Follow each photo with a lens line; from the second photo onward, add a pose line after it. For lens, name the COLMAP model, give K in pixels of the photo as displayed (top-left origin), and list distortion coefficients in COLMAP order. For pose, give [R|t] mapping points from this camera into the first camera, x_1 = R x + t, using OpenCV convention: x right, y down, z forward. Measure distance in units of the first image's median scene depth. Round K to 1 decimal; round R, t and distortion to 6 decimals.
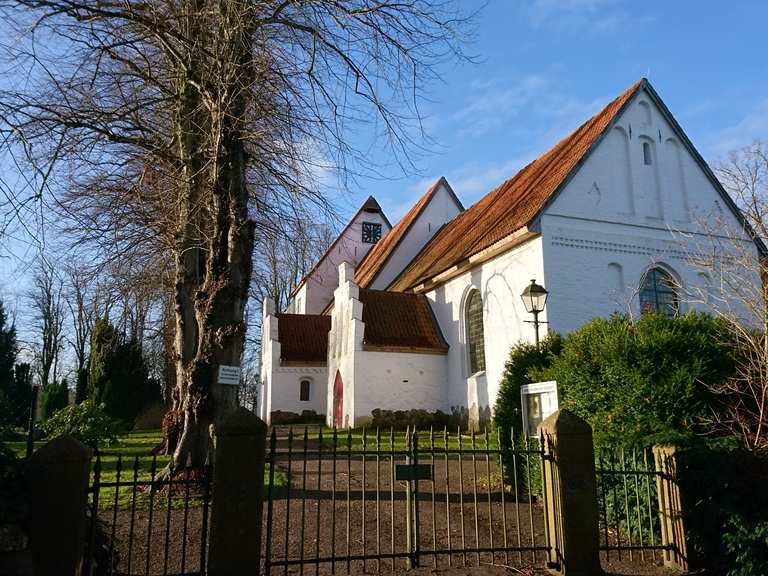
lens RADIAL K [[576.0, 0, 386.1], [0, 576.0, 301.3], [0, 0, 1]] dist [0.138972, 0.000303]
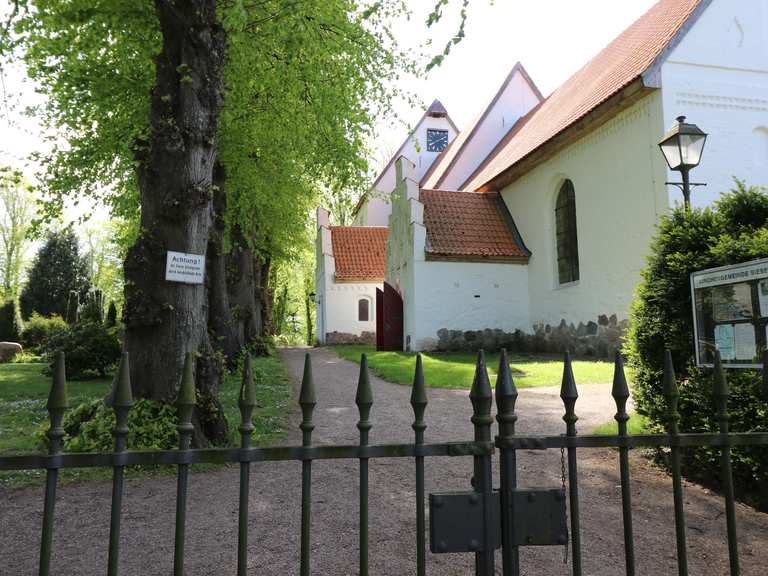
lens RADIAL K [[577.0, 0, 371.6], [0, 577.0, 284.7], [0, 0, 1]] dist [0.000692, 0.002710]
pose [[0.988742, -0.019297, -0.148383, 0.006754], [0.034286, 0.994484, 0.099131, 0.033866], [0.145651, -0.103102, 0.983949, 0.158736]]
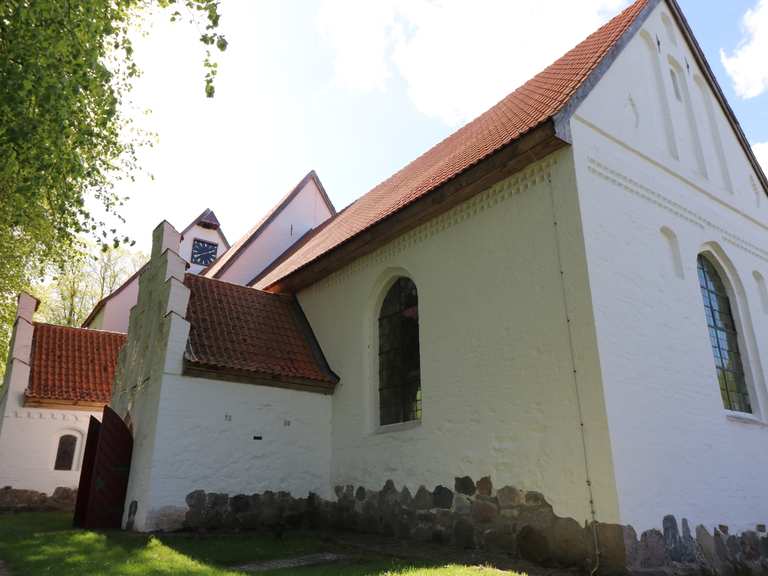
lens RADIAL K [[577.0, 0, 371.6], [0, 577.0, 284.7], [0, 0, 1]] dist [0.000692, 0.002710]
pose [[0.959472, 0.101152, 0.263026, -0.020359], [-0.062826, 0.986649, -0.150259, 0.071197], [-0.274713, 0.127644, 0.953016, 0.436662]]
